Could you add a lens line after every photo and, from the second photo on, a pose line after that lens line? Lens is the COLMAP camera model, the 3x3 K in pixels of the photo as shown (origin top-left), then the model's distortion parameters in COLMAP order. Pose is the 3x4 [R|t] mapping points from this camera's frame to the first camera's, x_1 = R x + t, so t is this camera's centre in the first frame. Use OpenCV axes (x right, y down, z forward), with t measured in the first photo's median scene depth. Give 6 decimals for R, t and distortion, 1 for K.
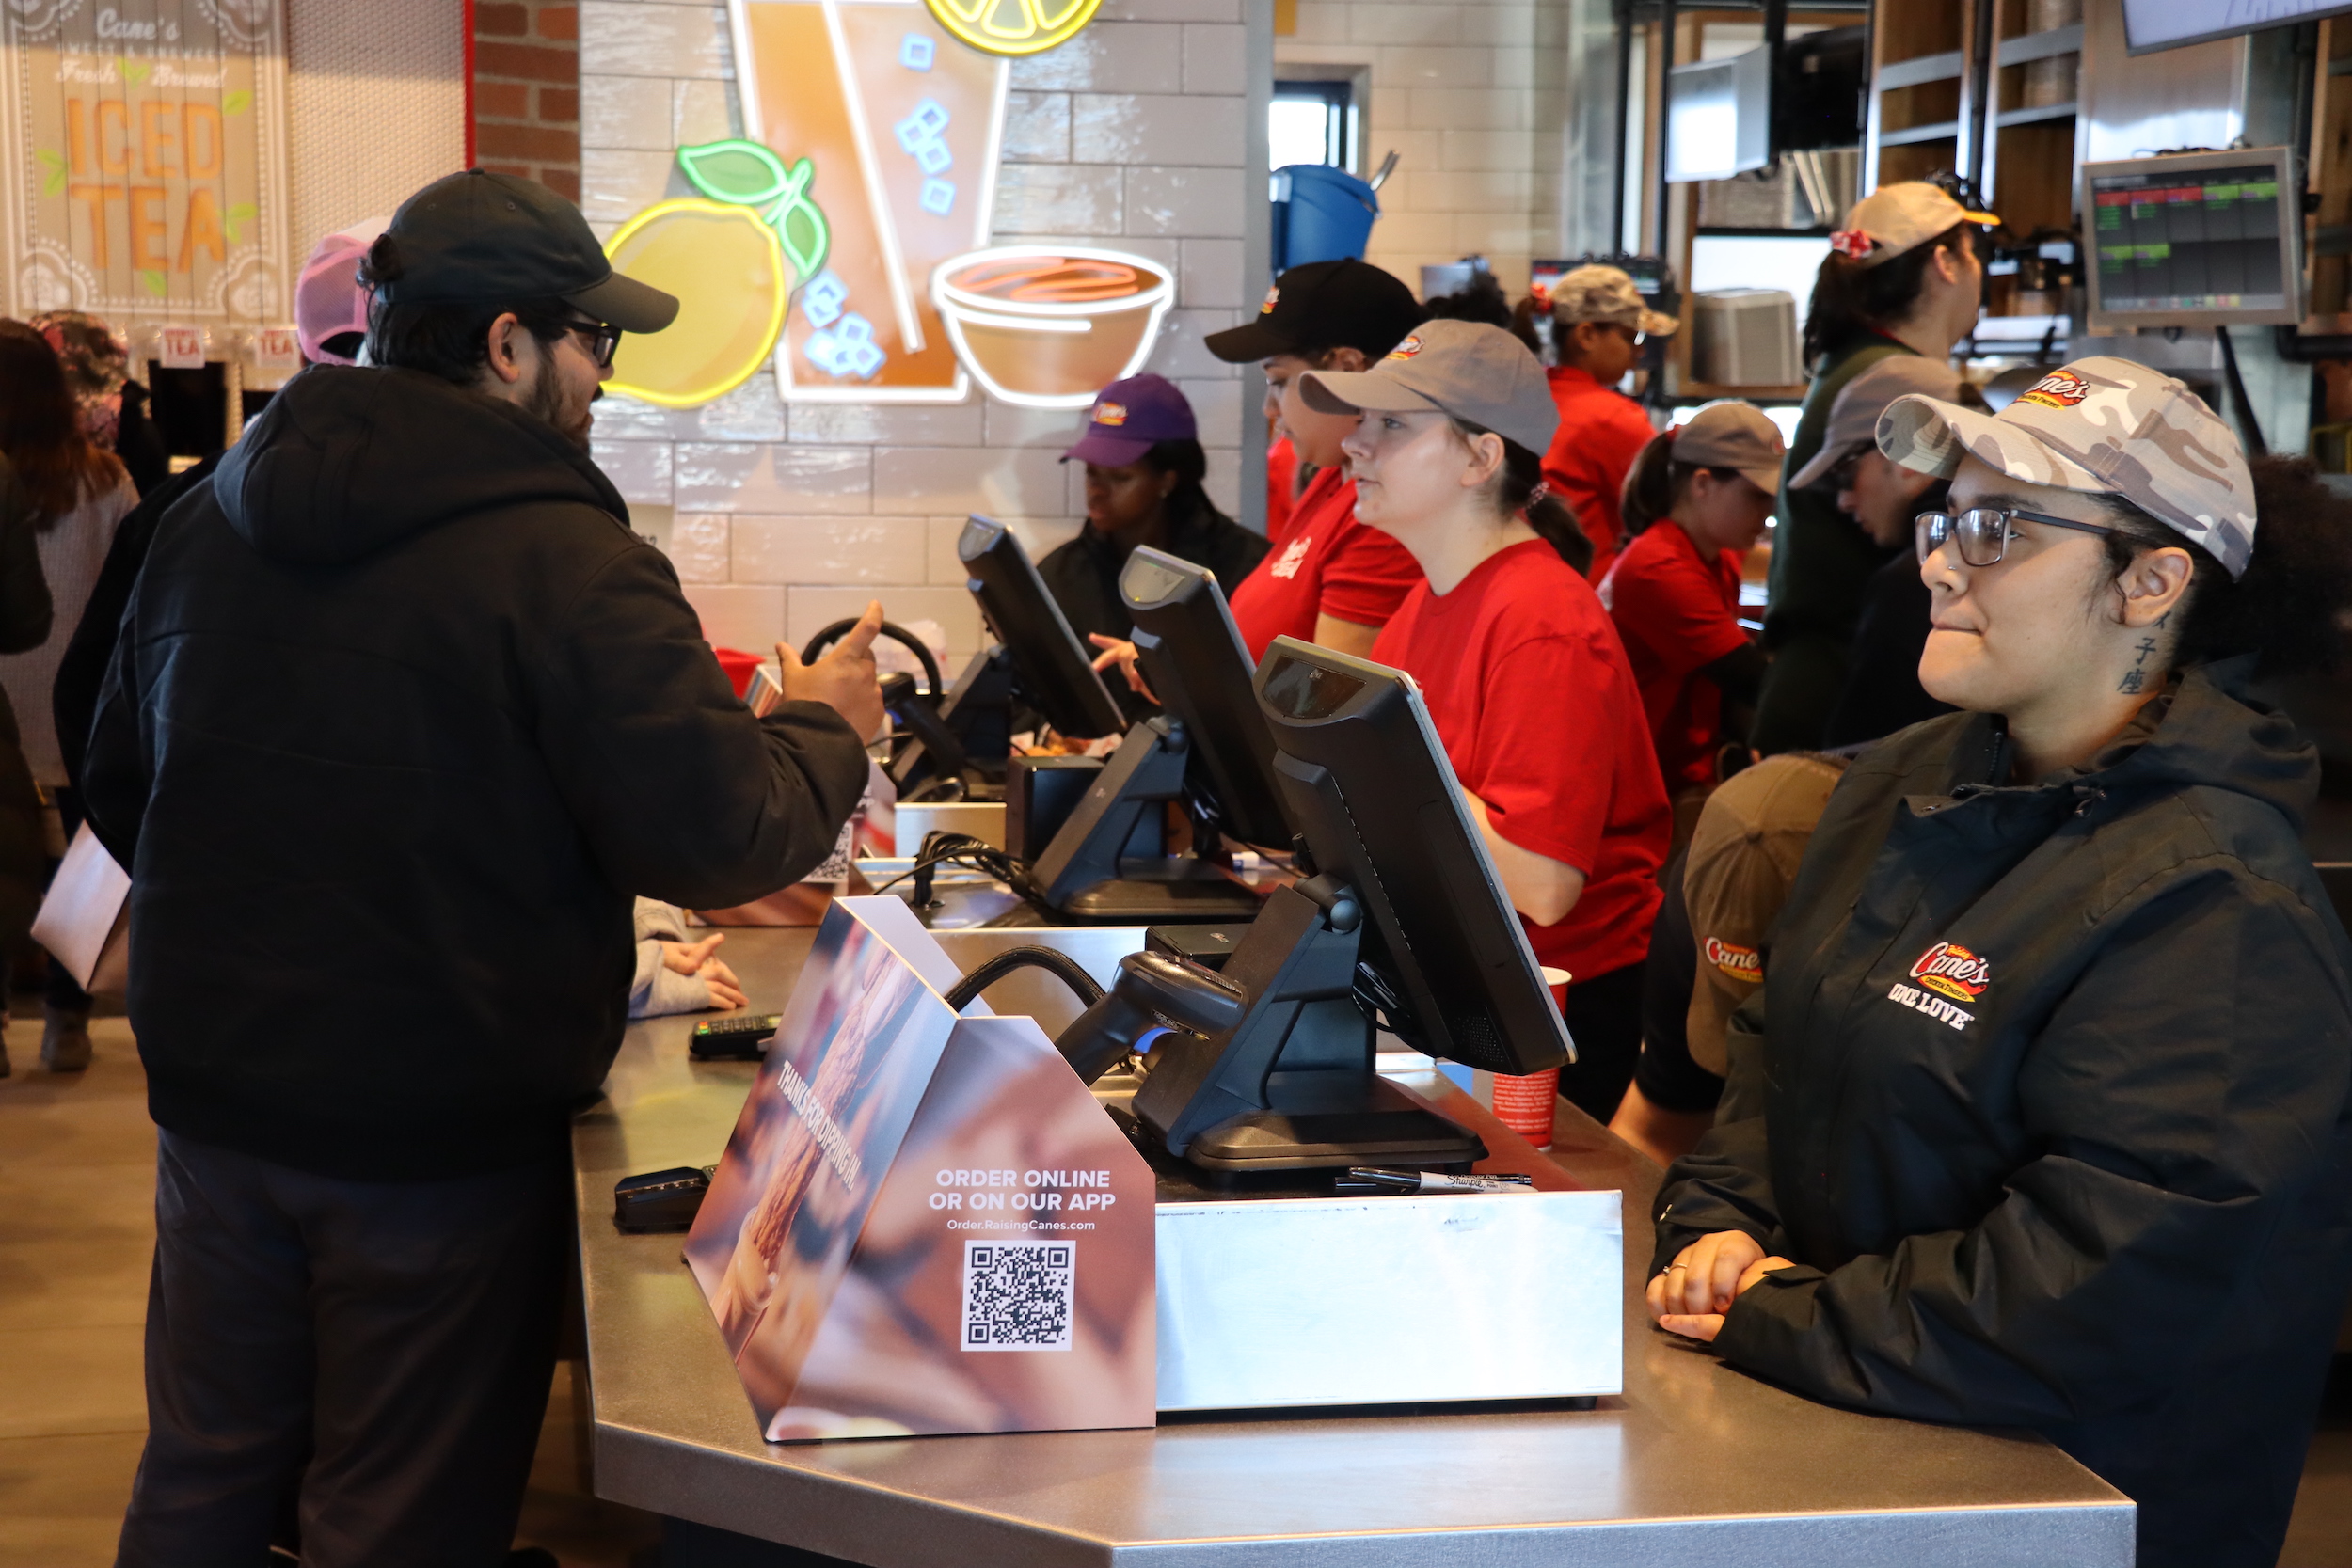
lens RADIAL K [[3797.5, 0, 1174.3], [0, 3797.5, 780.6], [0, 0, 1]] dist [0.112892, 0.000000]
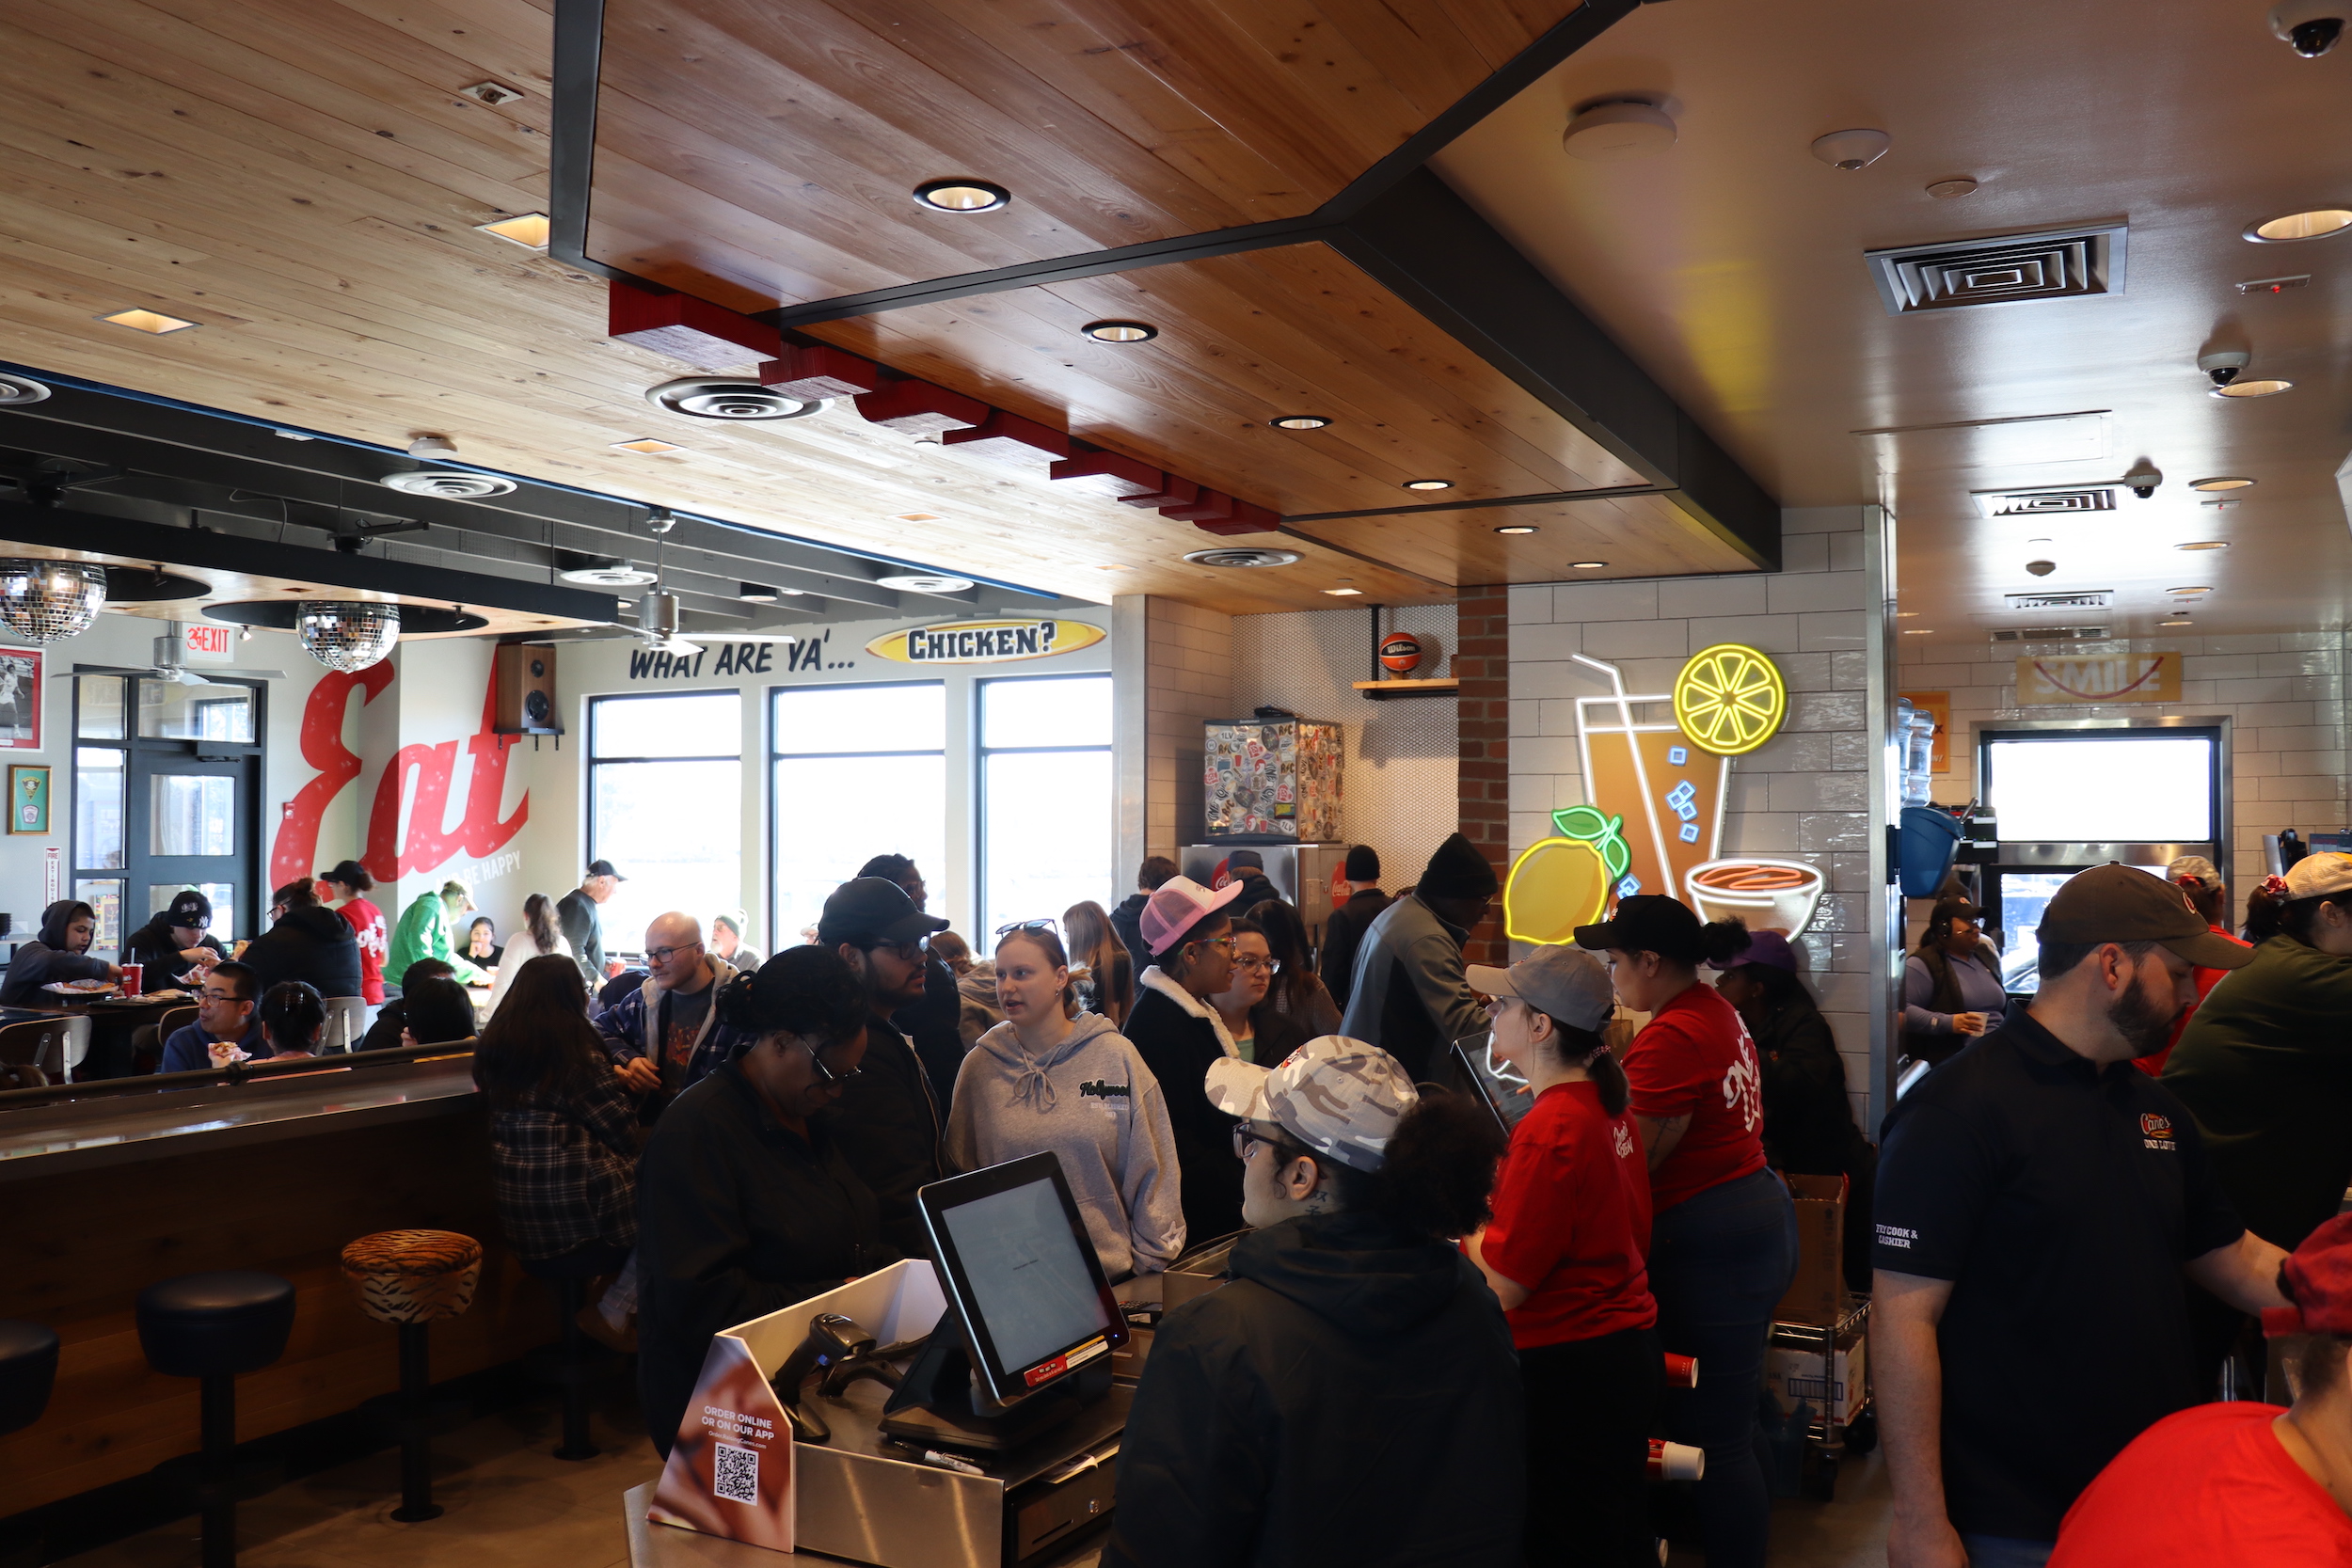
lens RADIAL K [[1965.7, 0, 1176.6], [0, 1965.7, 793.9], [0, 0, 1]] dist [-0.061868, -0.001700]
pose [[0.779697, -0.023788, -0.625704, 0.341604], [-0.059152, 0.992011, -0.111424, -0.053521], [0.623356, 0.123888, 0.772061, 0.120194]]
